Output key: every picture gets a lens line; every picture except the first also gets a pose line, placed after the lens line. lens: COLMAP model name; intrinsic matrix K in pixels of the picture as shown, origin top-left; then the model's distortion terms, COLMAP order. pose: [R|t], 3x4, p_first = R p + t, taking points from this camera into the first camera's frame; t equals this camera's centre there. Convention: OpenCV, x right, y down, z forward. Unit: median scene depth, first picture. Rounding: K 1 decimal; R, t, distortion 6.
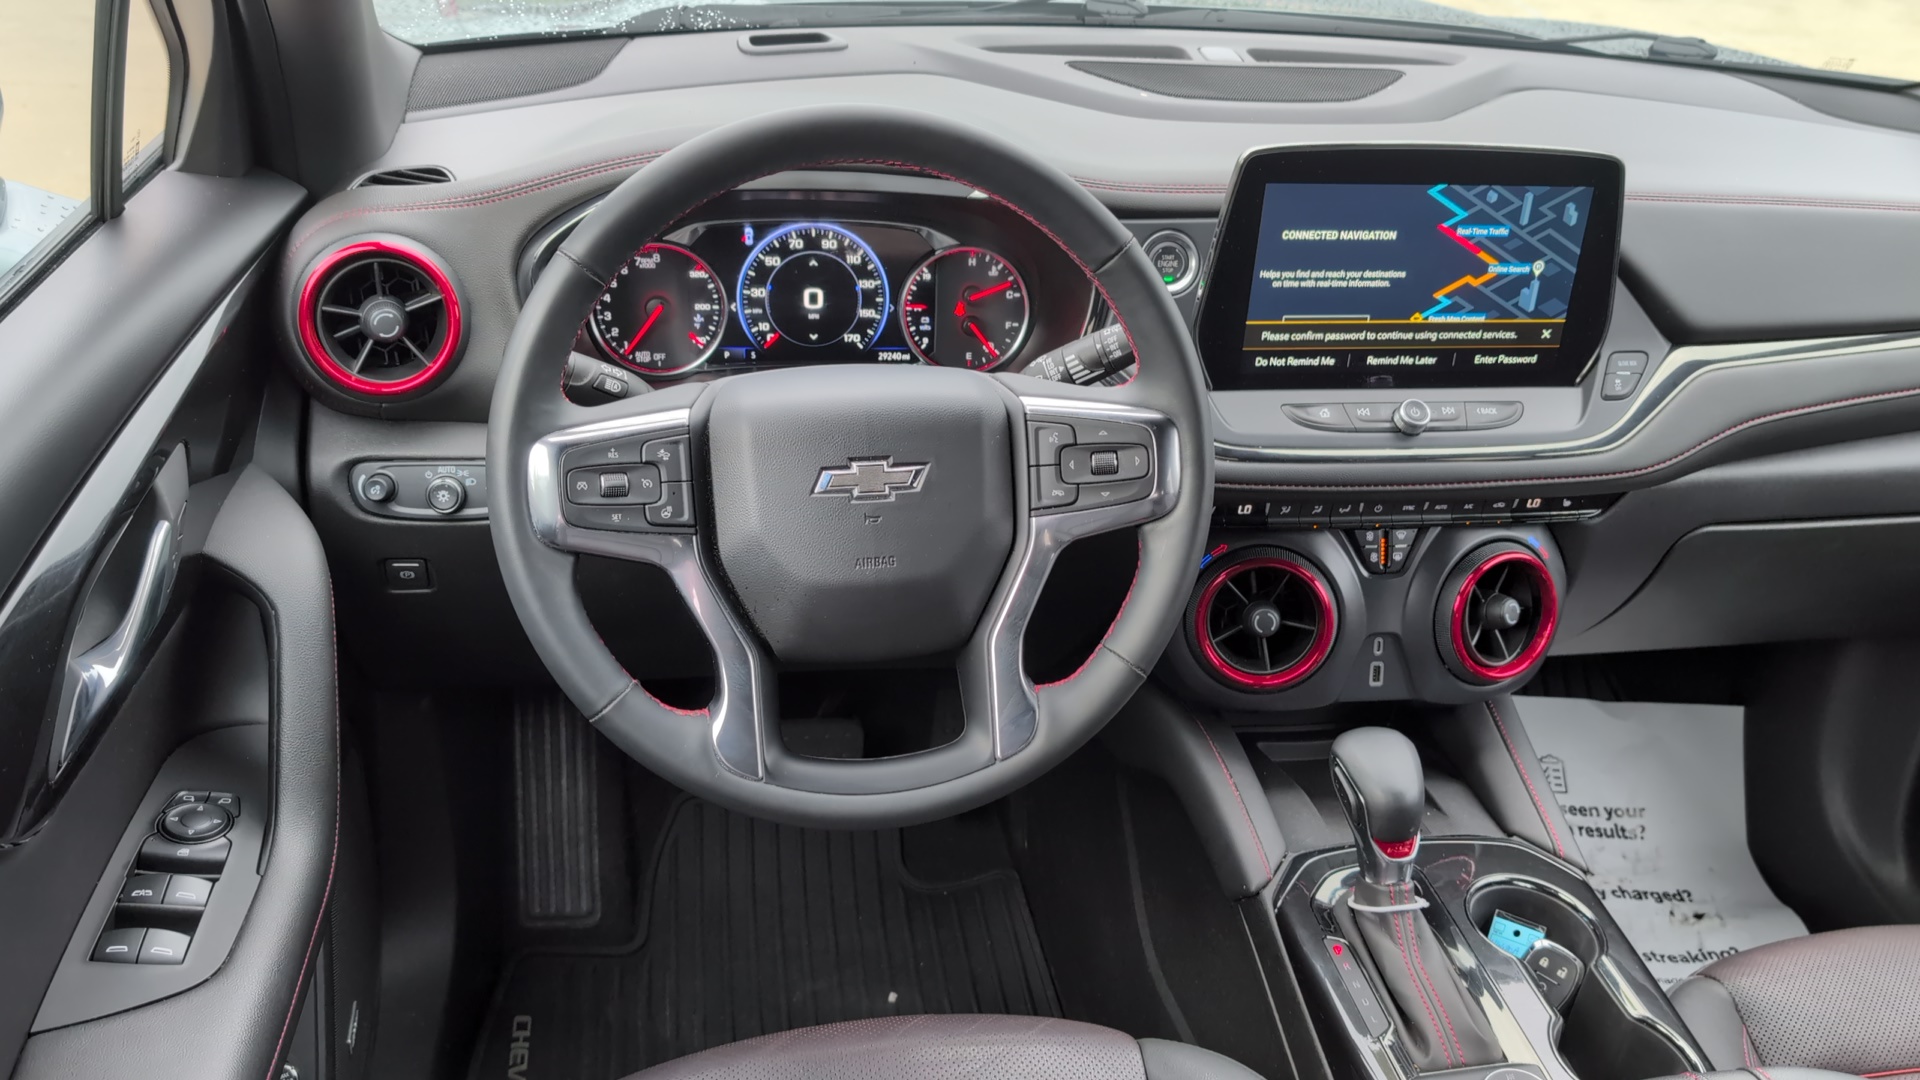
lens RADIAL K [[1522.3, 0, 964.0], [0, 1522.3, 529.8], [0, 0, 1]] dist [0.052592, -0.086127]
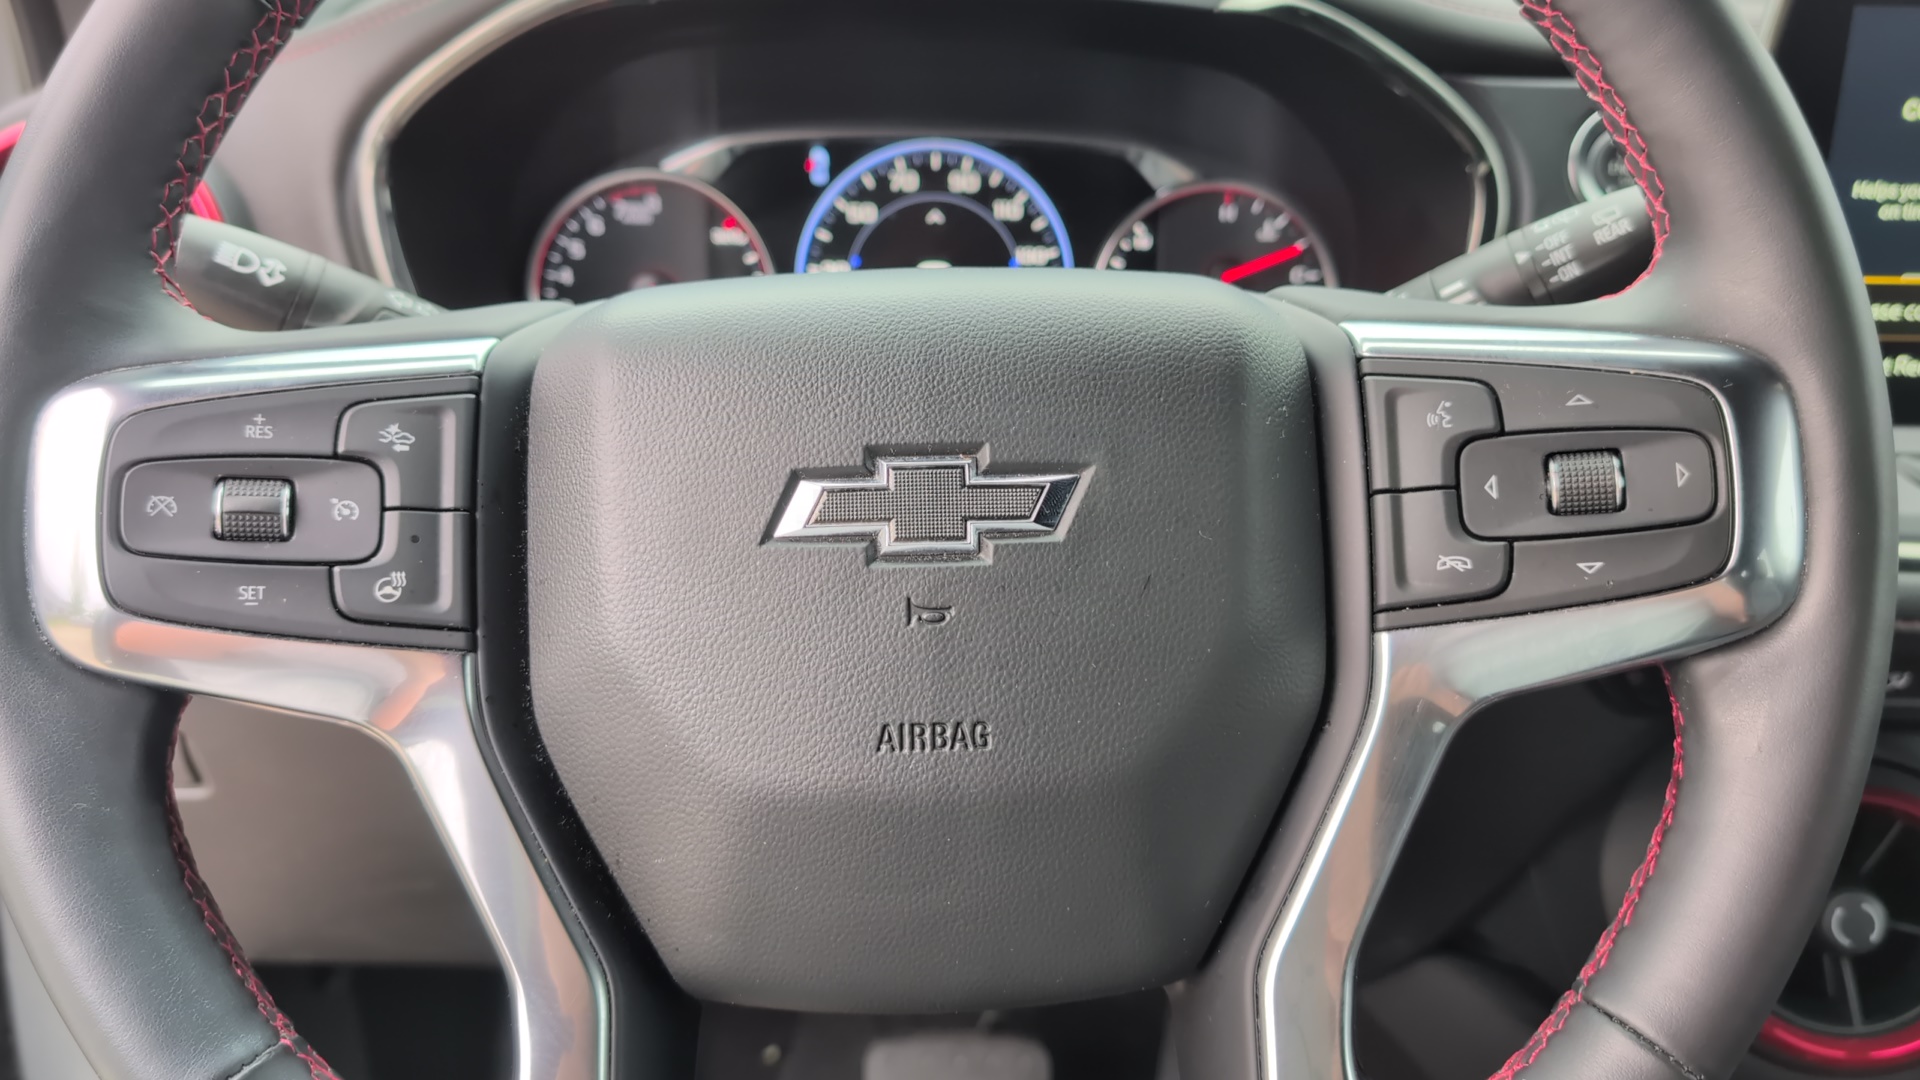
lens RADIAL K [[1522.3, 0, 964.0], [0, 1522.3, 529.8], [0, 0, 1]] dist [0.052592, -0.086127]
pose [[0.984799, 0.002378, -0.173680, 0.007768], [-0.029067, 0.988062, -0.151289, 0.020386], [0.171247, 0.154037, 0.973112, 0.483392]]
